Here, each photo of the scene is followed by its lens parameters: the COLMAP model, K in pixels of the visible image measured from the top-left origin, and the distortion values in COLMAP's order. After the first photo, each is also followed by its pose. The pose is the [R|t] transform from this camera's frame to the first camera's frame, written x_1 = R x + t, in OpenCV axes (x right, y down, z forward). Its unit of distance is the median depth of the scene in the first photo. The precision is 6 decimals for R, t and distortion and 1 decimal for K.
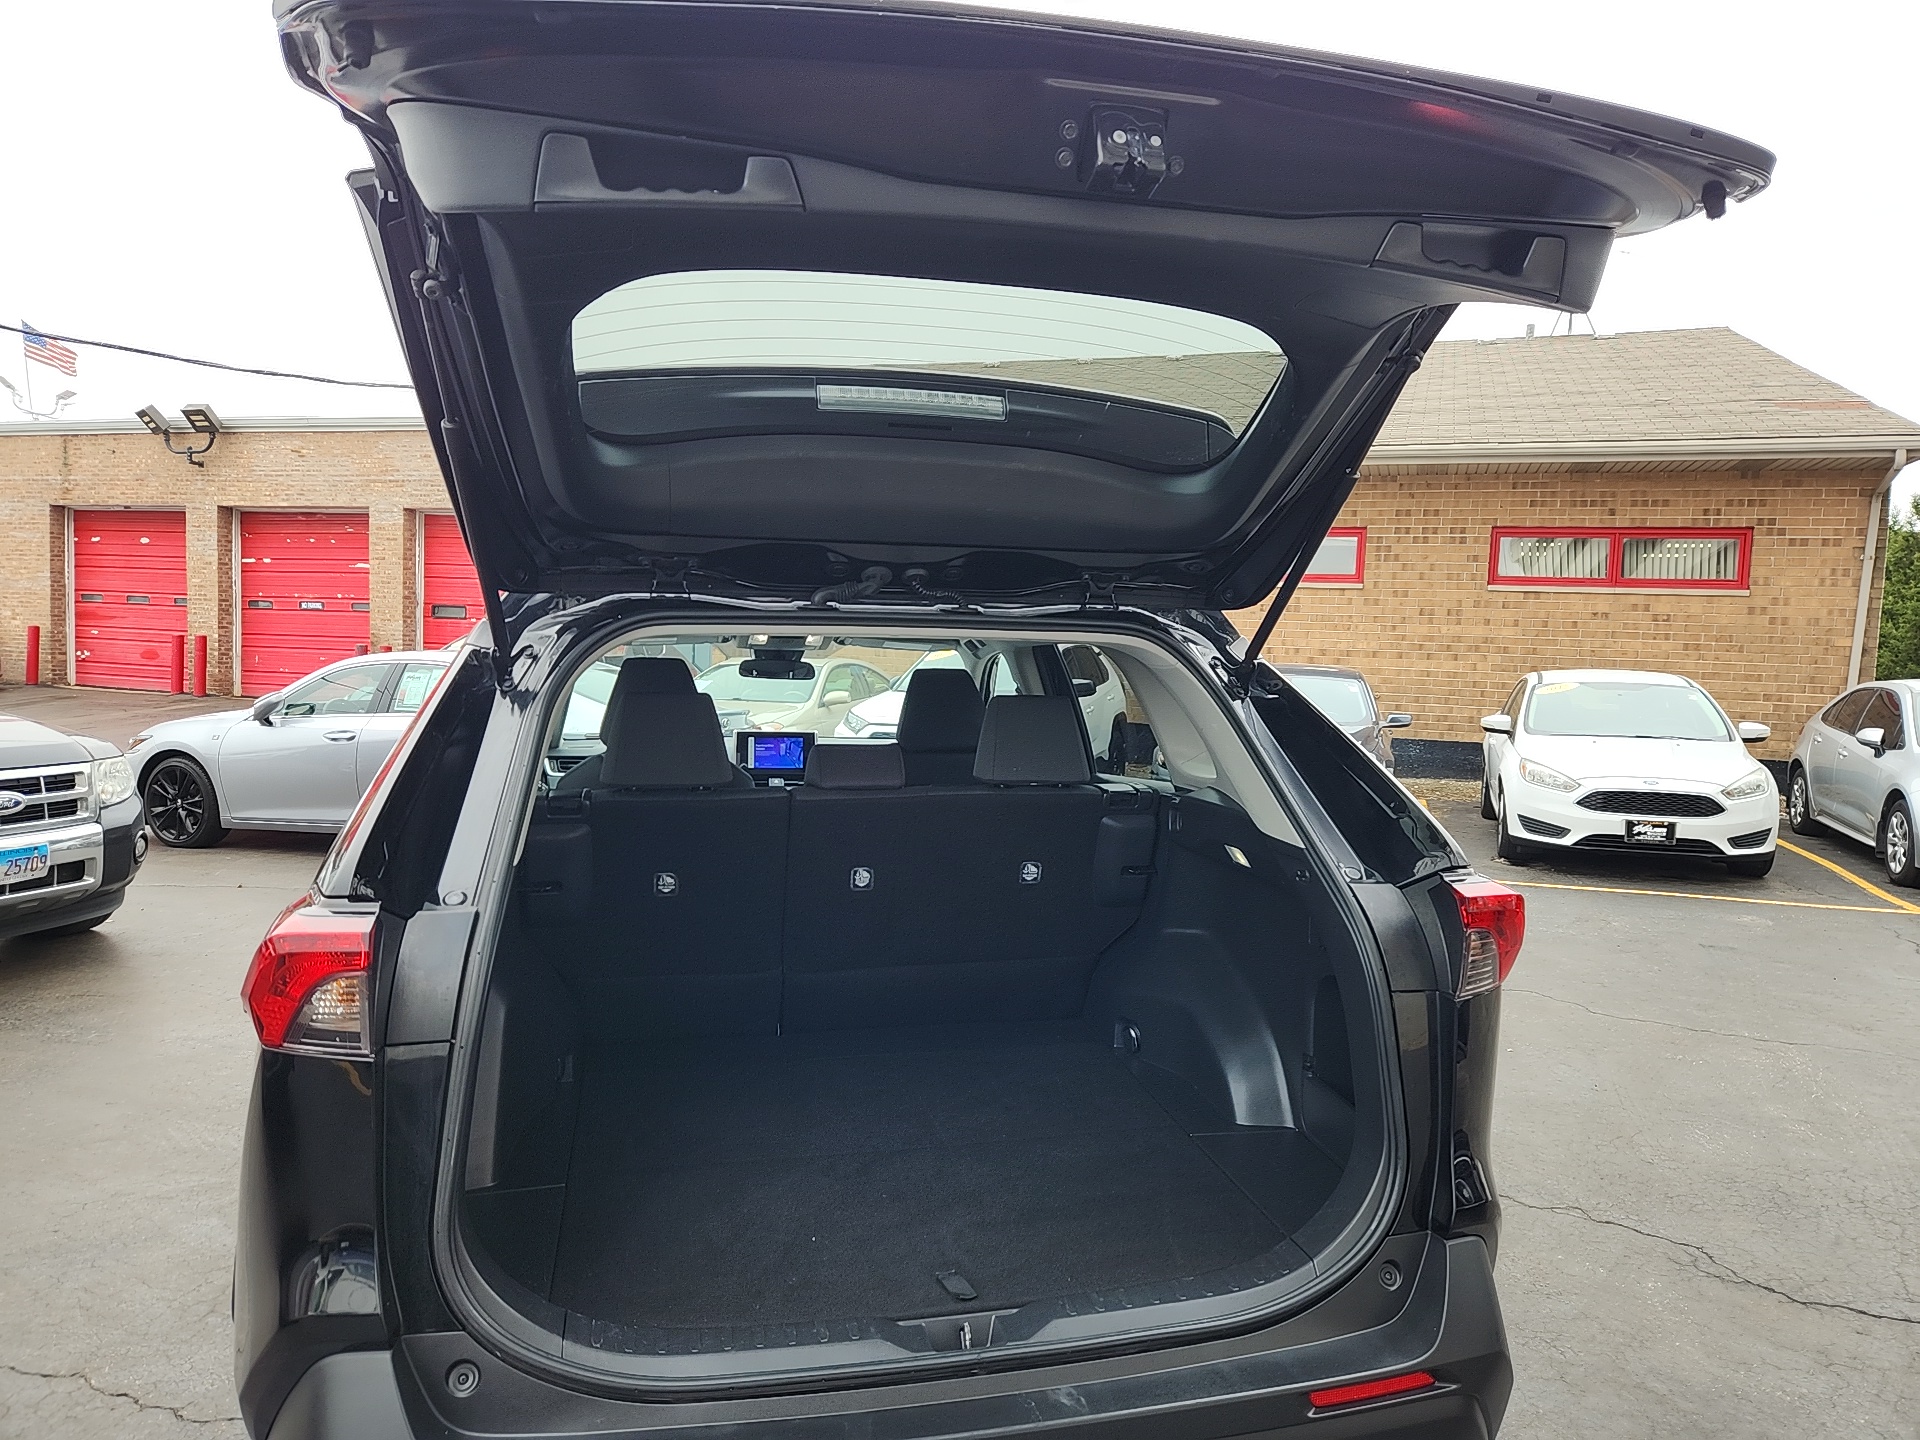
lens RADIAL K [[1262.0, 0, 960.0], [0, 1262.0, 720.0], [0, 0, 1]] dist [0.074849, -0.066511]
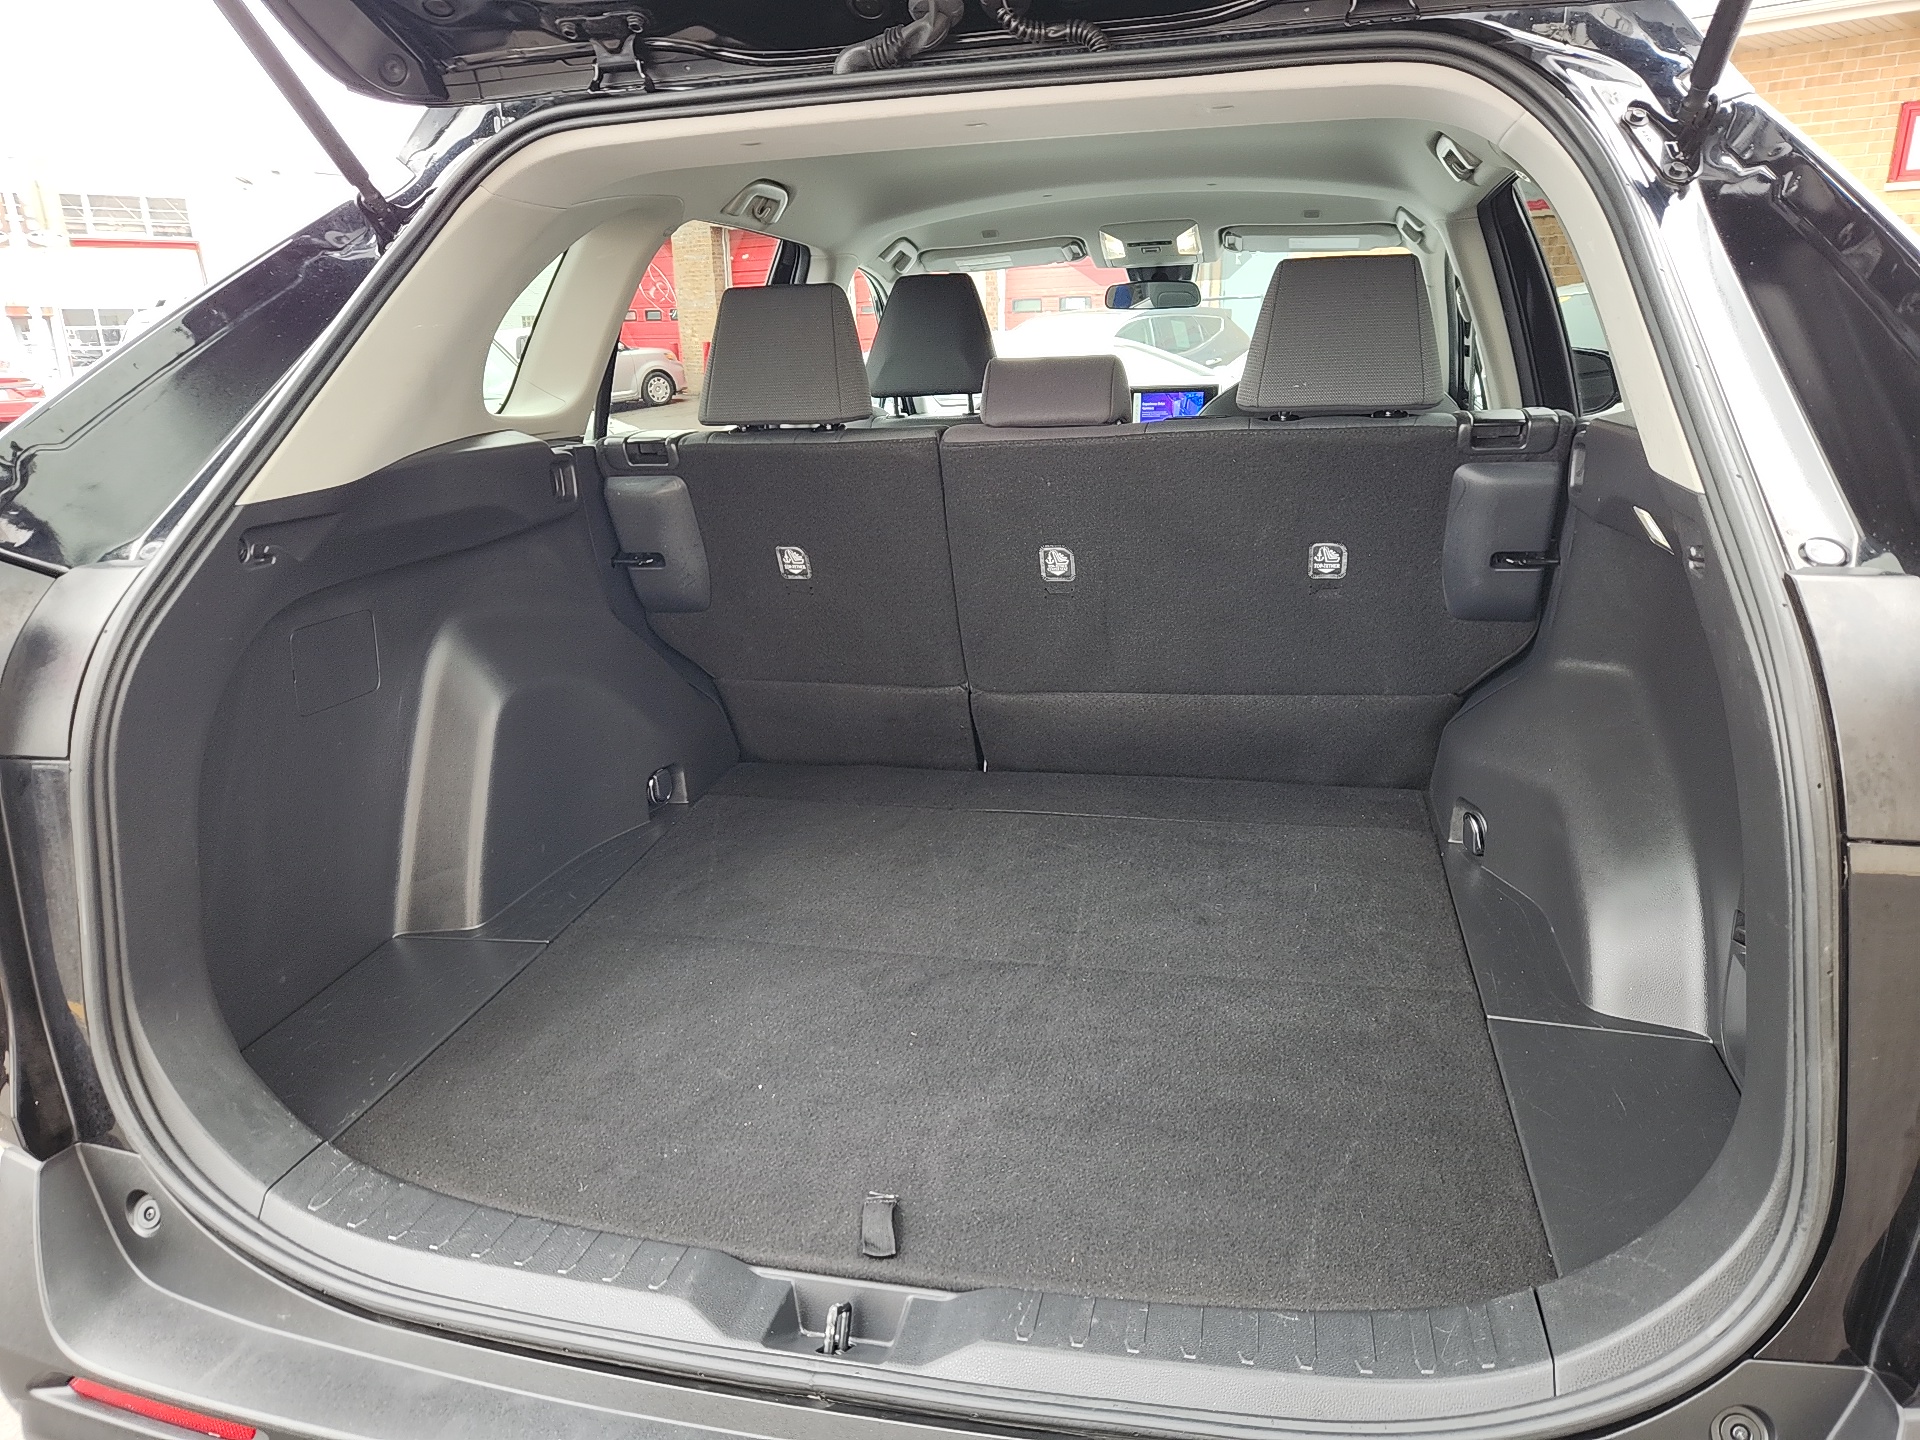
lens RADIAL K [[1278.7, 0, 962.8], [0, 1278.7, 737.9], [0, 0, 1]] dist [0.047192, -0.038451]
pose [[0.896059, 0.083190, -0.436070, 0.206002], [0.024773, 0.971384, 0.236218, 0.060445], [0.443242, -0.222469, 0.868357, 0.410013]]
